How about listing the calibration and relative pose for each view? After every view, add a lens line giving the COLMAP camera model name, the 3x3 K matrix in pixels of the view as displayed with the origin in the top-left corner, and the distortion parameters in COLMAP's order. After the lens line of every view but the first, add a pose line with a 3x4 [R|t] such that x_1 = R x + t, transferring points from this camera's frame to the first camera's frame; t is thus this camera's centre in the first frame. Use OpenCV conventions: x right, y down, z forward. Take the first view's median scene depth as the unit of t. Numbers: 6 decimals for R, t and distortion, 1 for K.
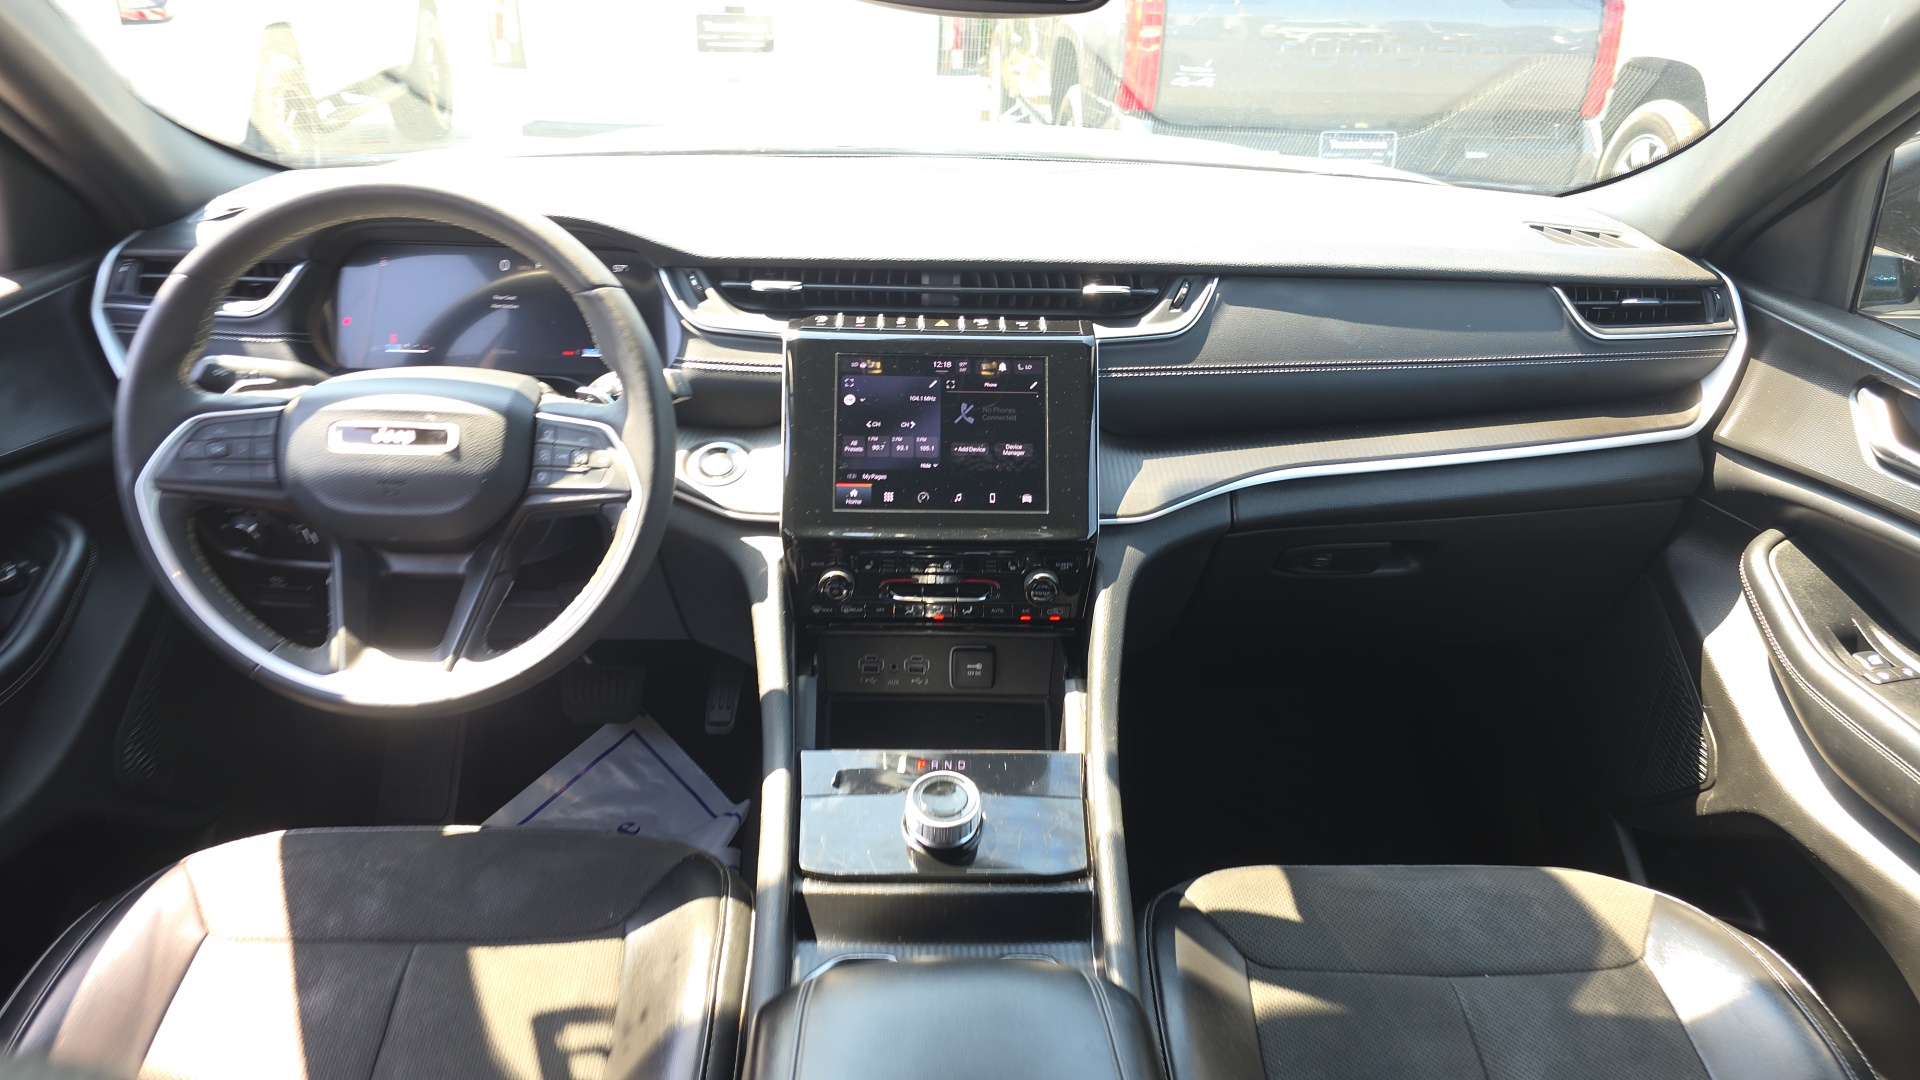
lens RADIAL K [[1326.8, 0, 957.9], [0, 1326.8, 517.8], [0, 0, 1]] dist [0.166551, -0.286872]
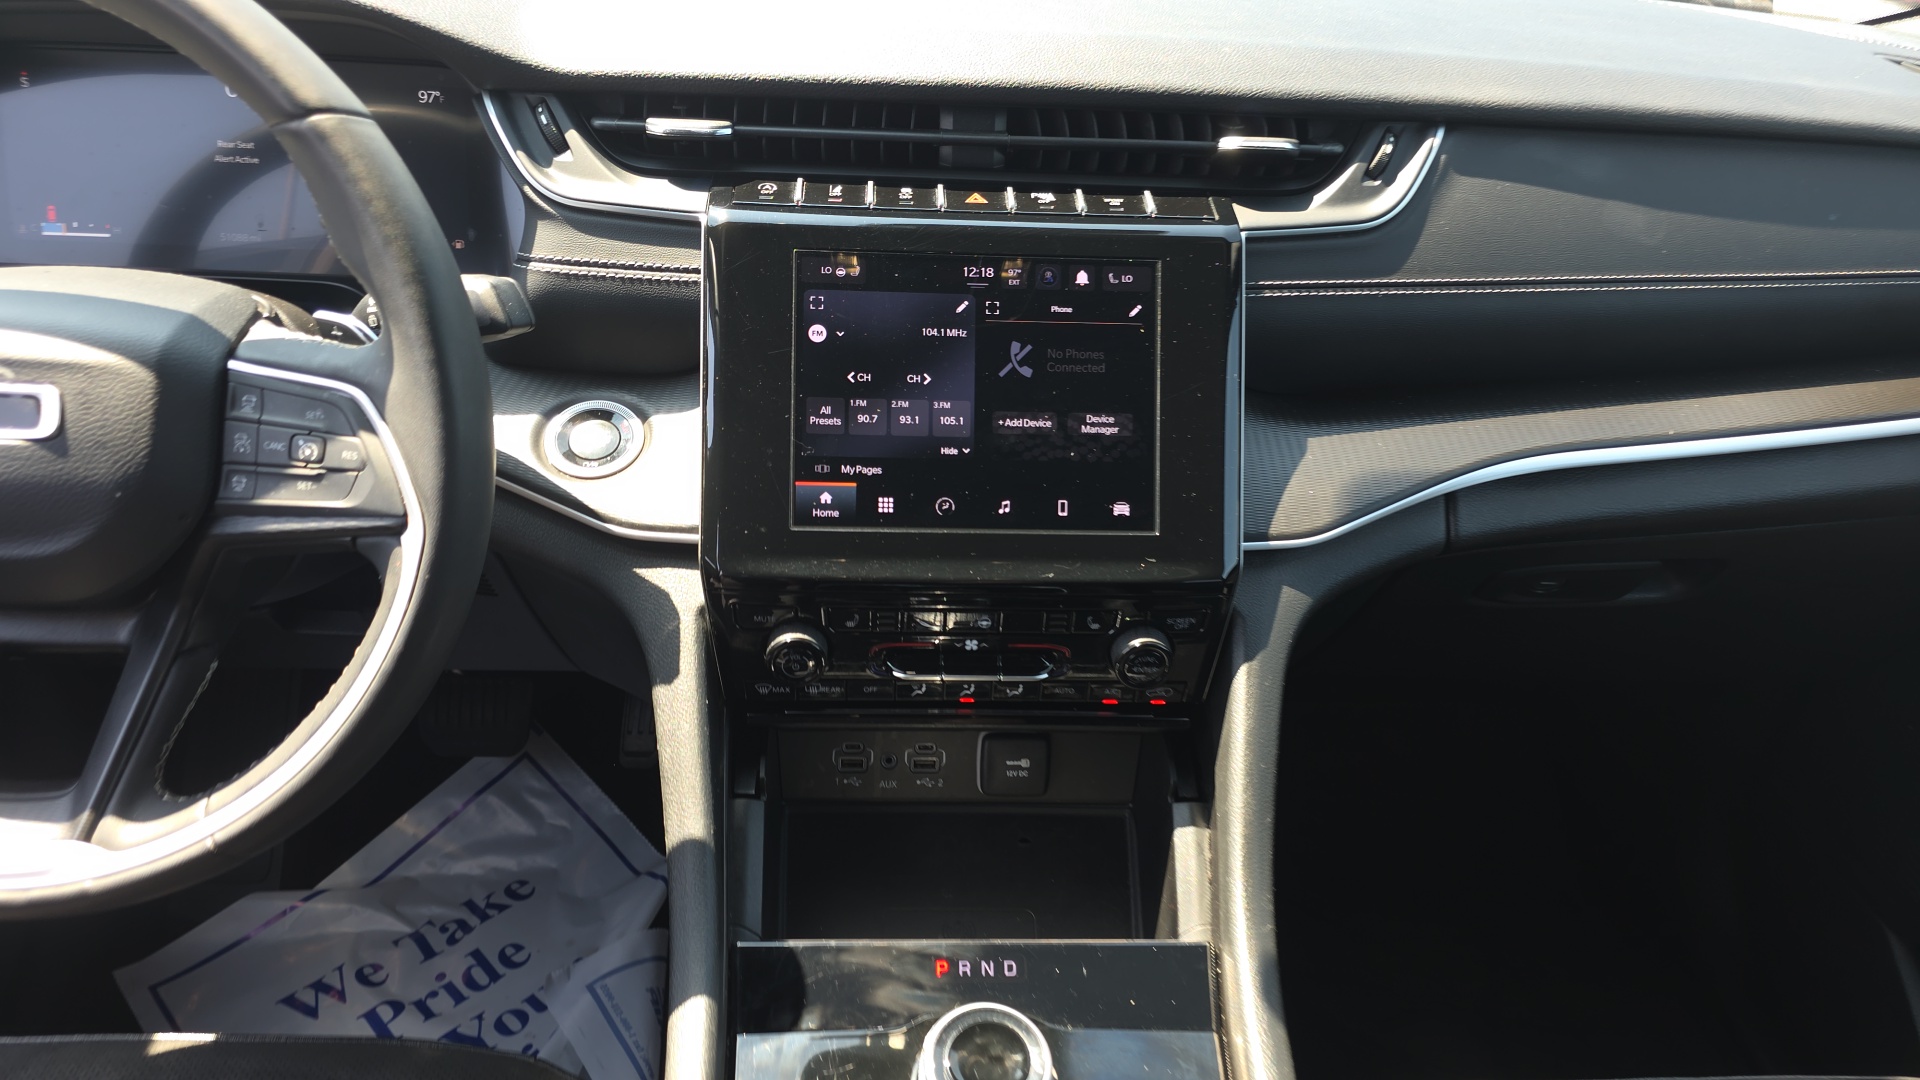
lens RADIAL K [[1318.0, 0, 960.4], [0, 1318.0, 582.2], [0, 0, 1]] dist [0.097400, -0.137197]
pose [[0.999423, 0.006839, 0.033273, -0.038116], [-0.011209, 0.991054, 0.132991, -0.059035], [-0.032066, -0.133287, 0.990559, 0.416720]]
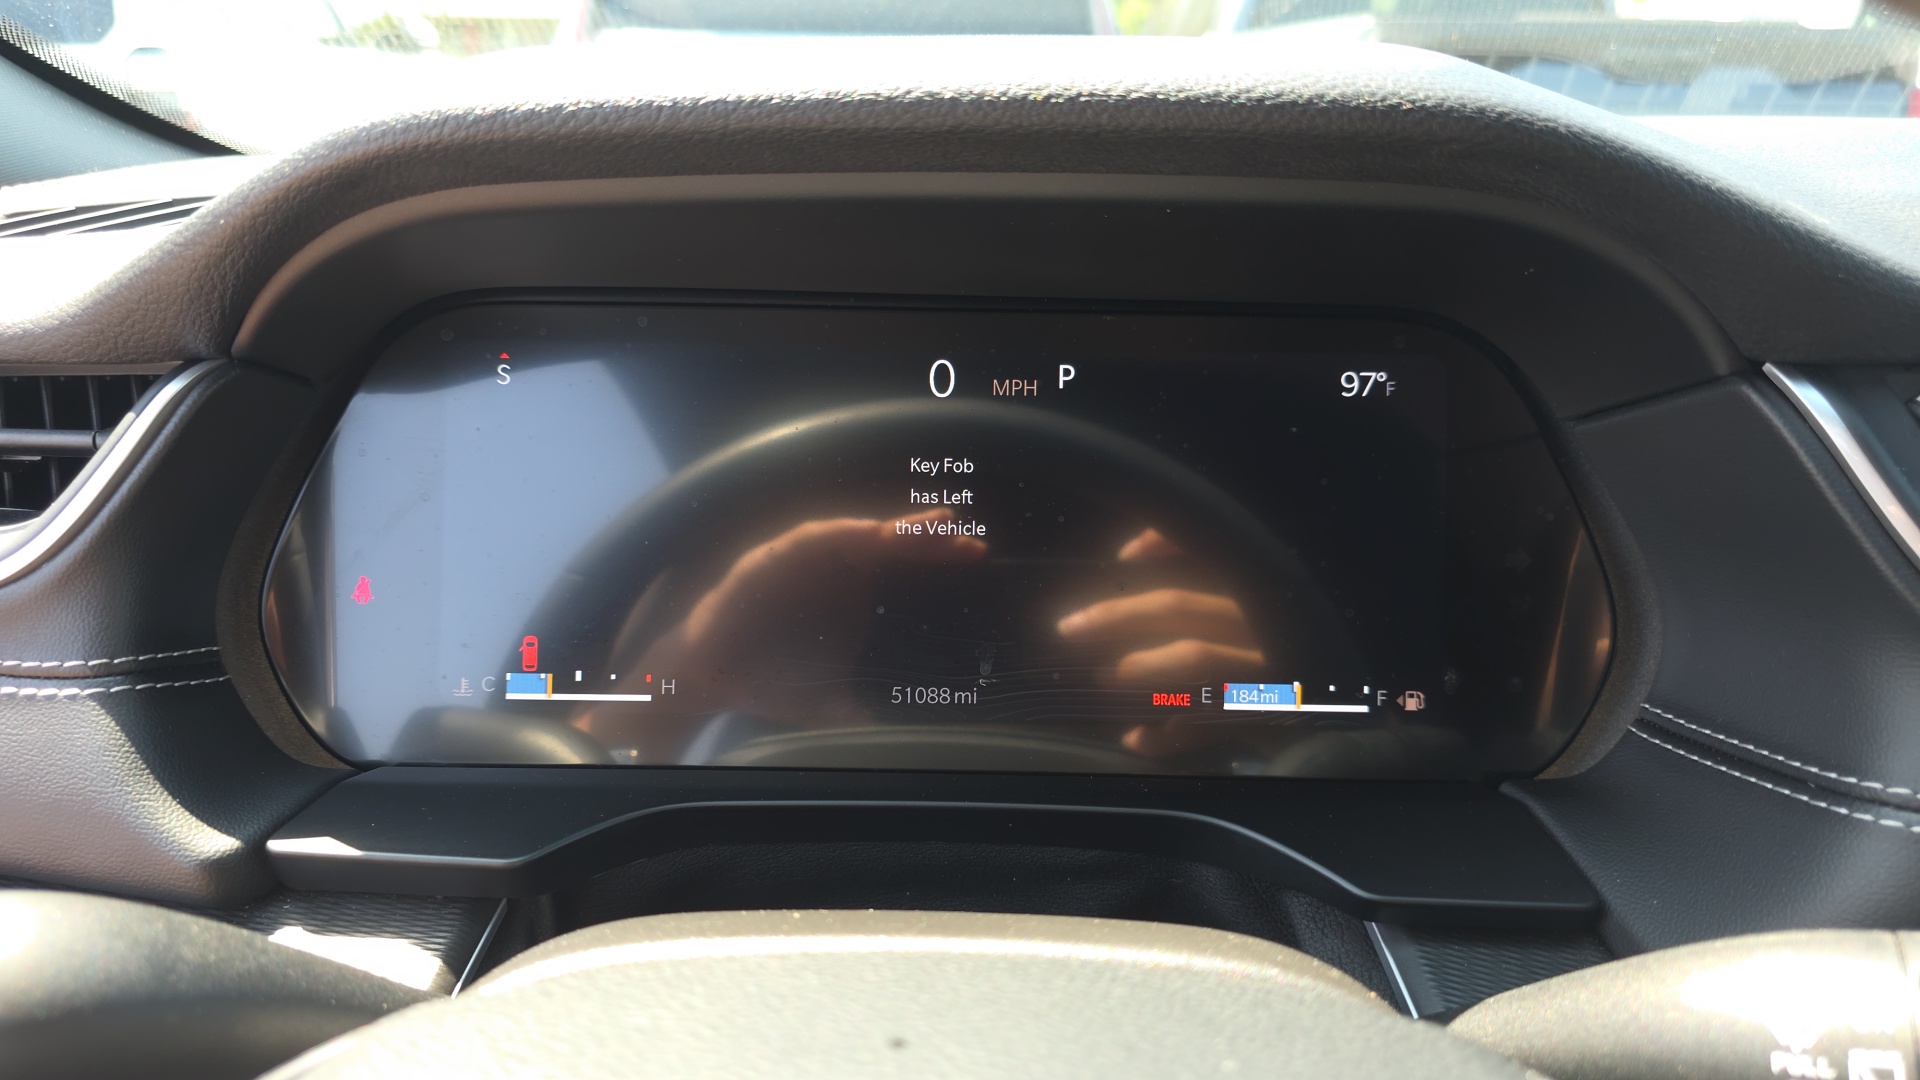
lens RADIAL K [[1452.6, 0, 960.0], [0, 1452.6, 540.0], [0, 0, 1]] dist [0.097338, -0.000219]
pose [[0.999477, -0.003066, -0.032202, -0.356678], [0.000094, 0.995770, -0.091878, -0.140719], [0.032348, 0.091827, 0.995249, 0.782846]]
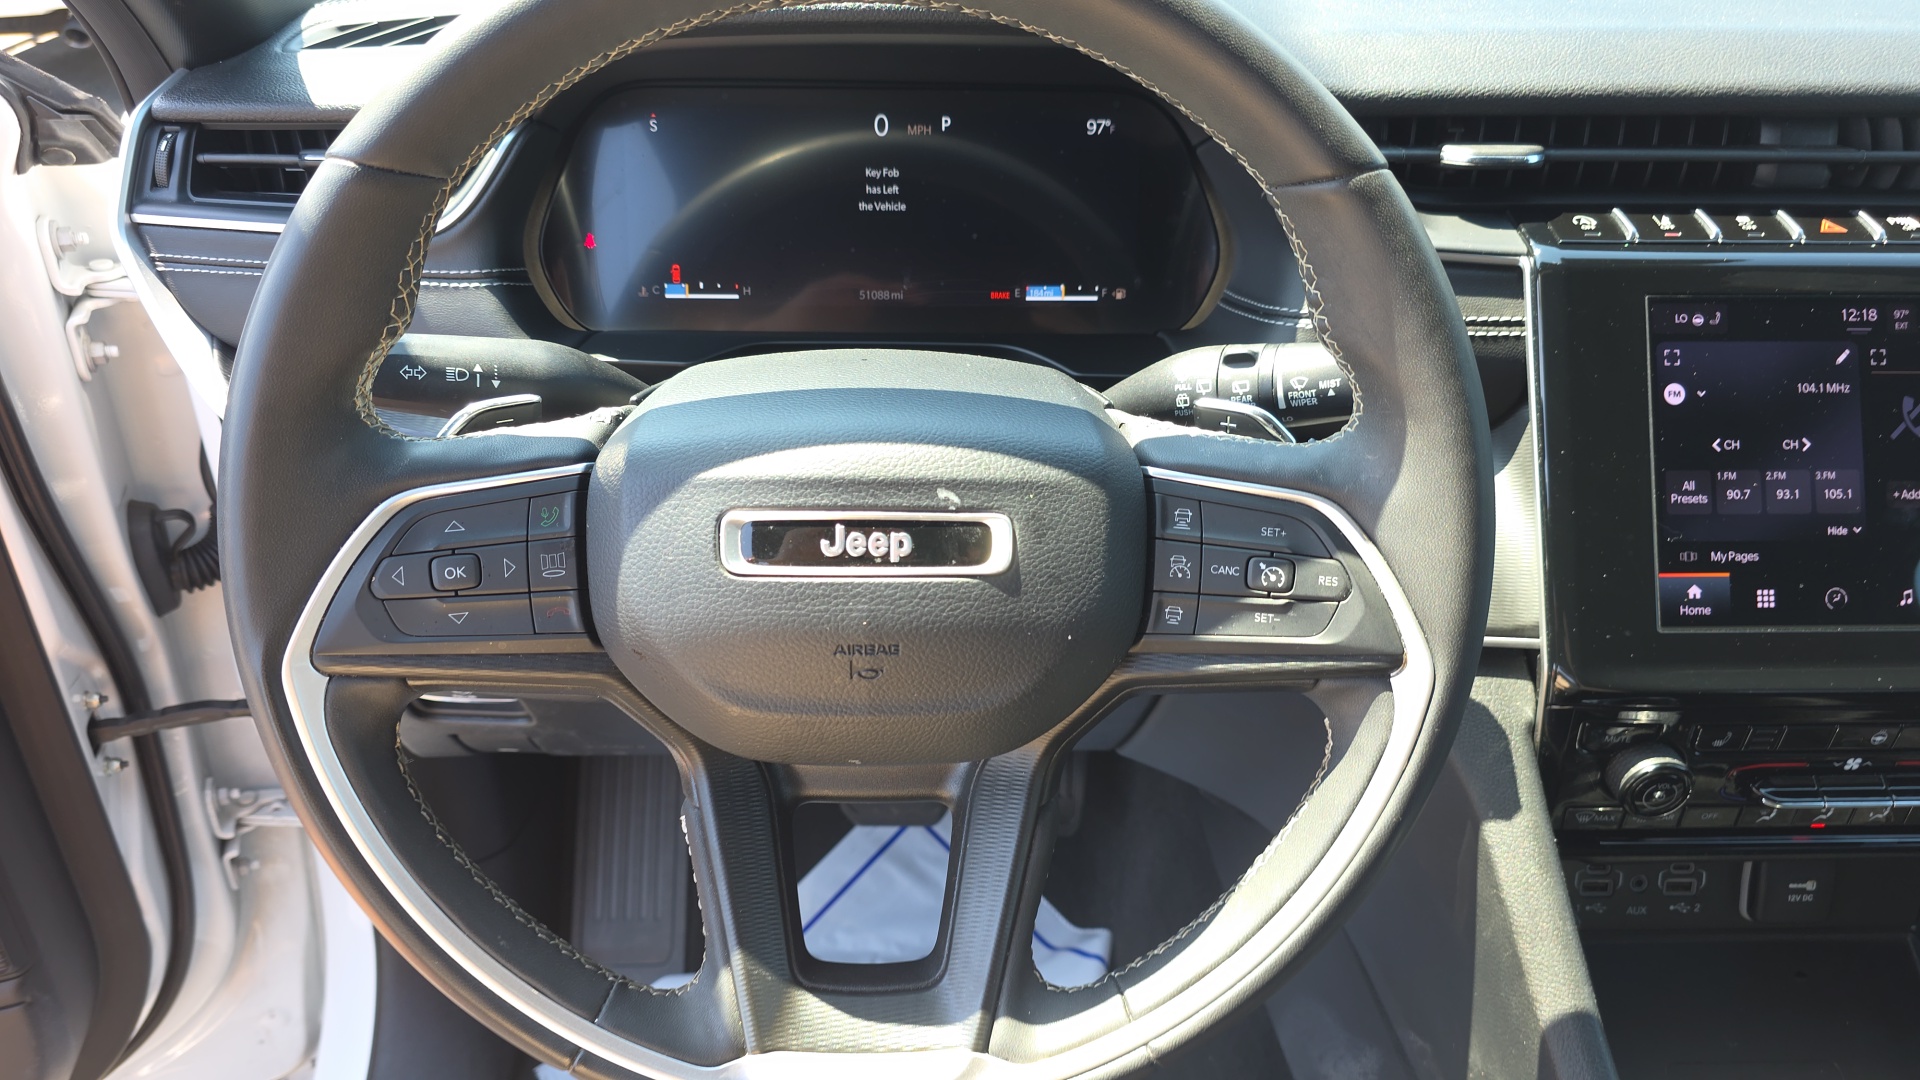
lens RADIAL K [[1323.6, 0, 955.7], [0, 1323.6, 559.8], [0, 0, 1]] dist [0.050528, -0.061149]
pose [[0.999890, -0.014188, 0.004292, -0.344445], [0.013536, 0.991983, 0.125643, -0.093740], [-0.006040, -0.125571, 0.992066, 0.517968]]
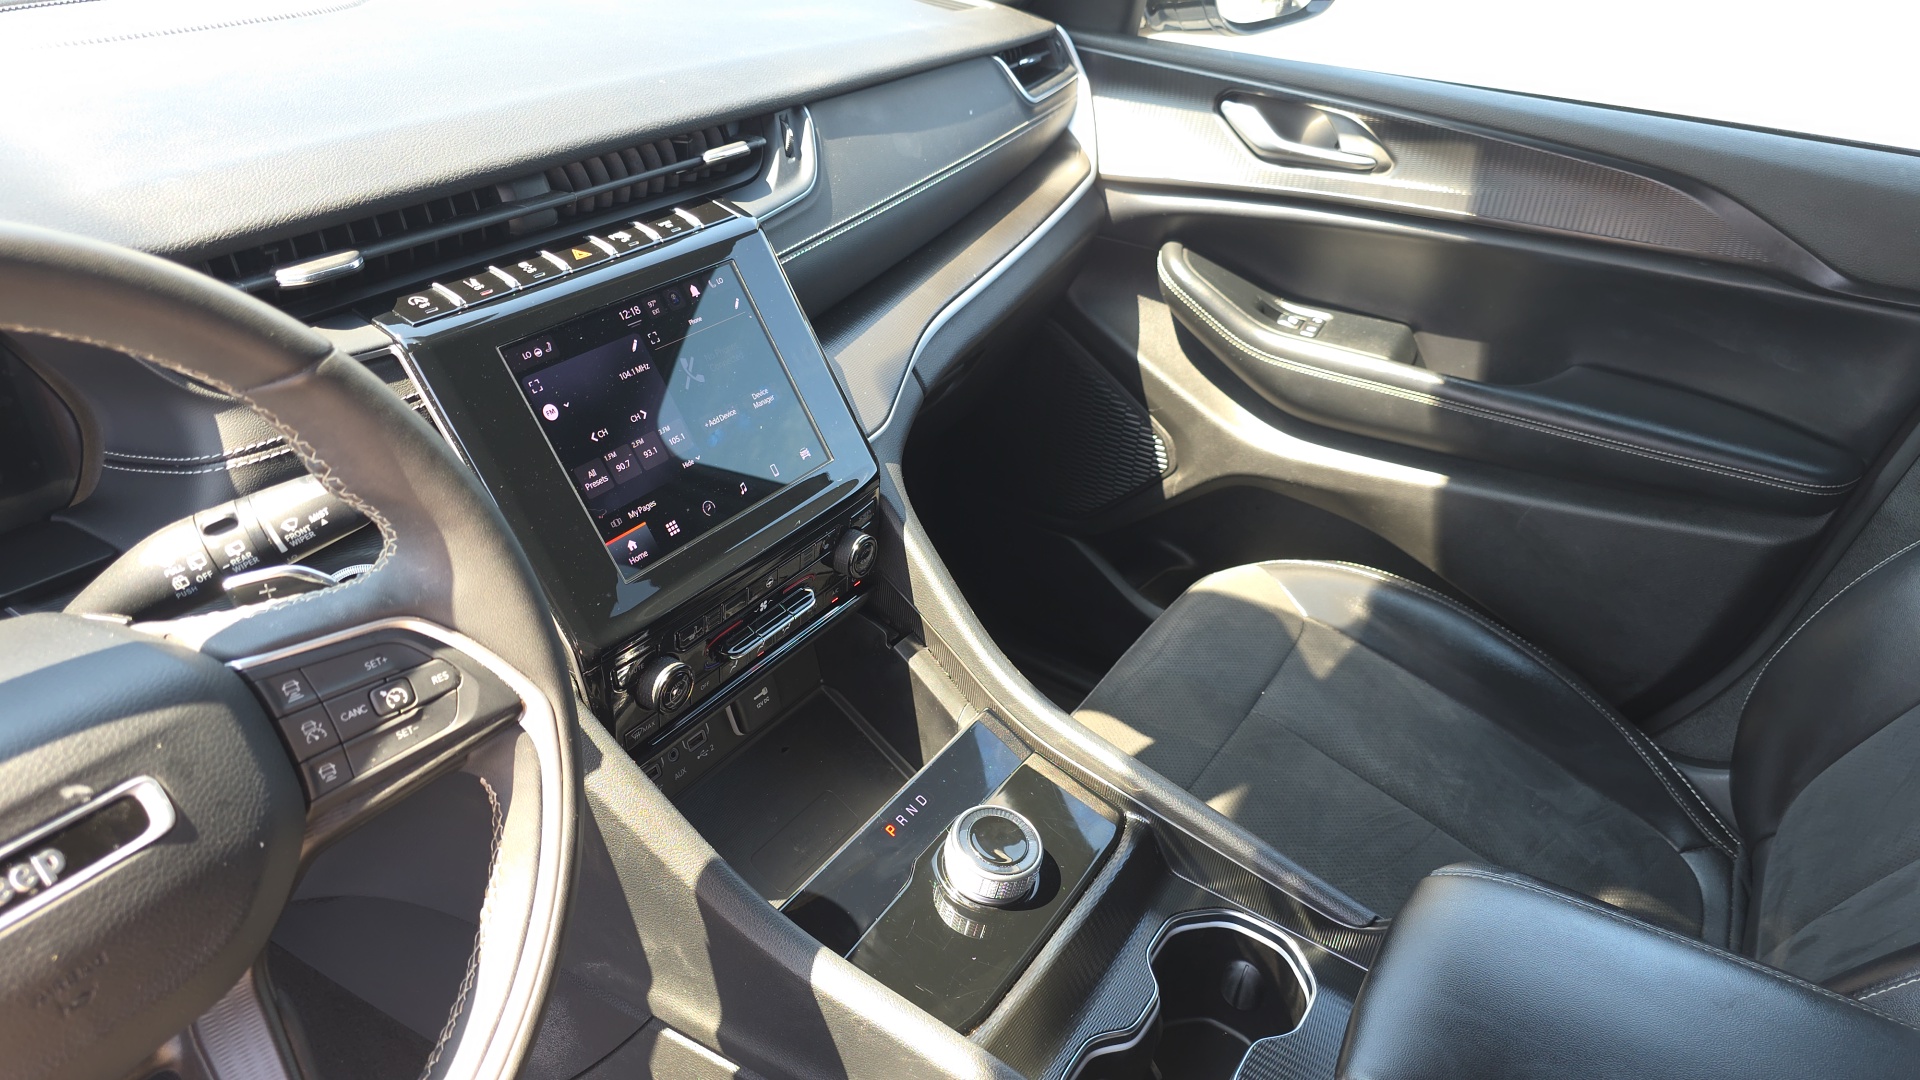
lens RADIAL K [[1311.9, 0, 960.0], [0, 1311.9, 540.0], [0, 0, 1]] dist [0.078992, -0.088131]
pose [[0.556790, -0.419487, 0.716949, -0.439948], [0.296832, 0.906604, 0.299932, -0.162682], [-0.775806, 0.045814, 0.629306, 0.473475]]
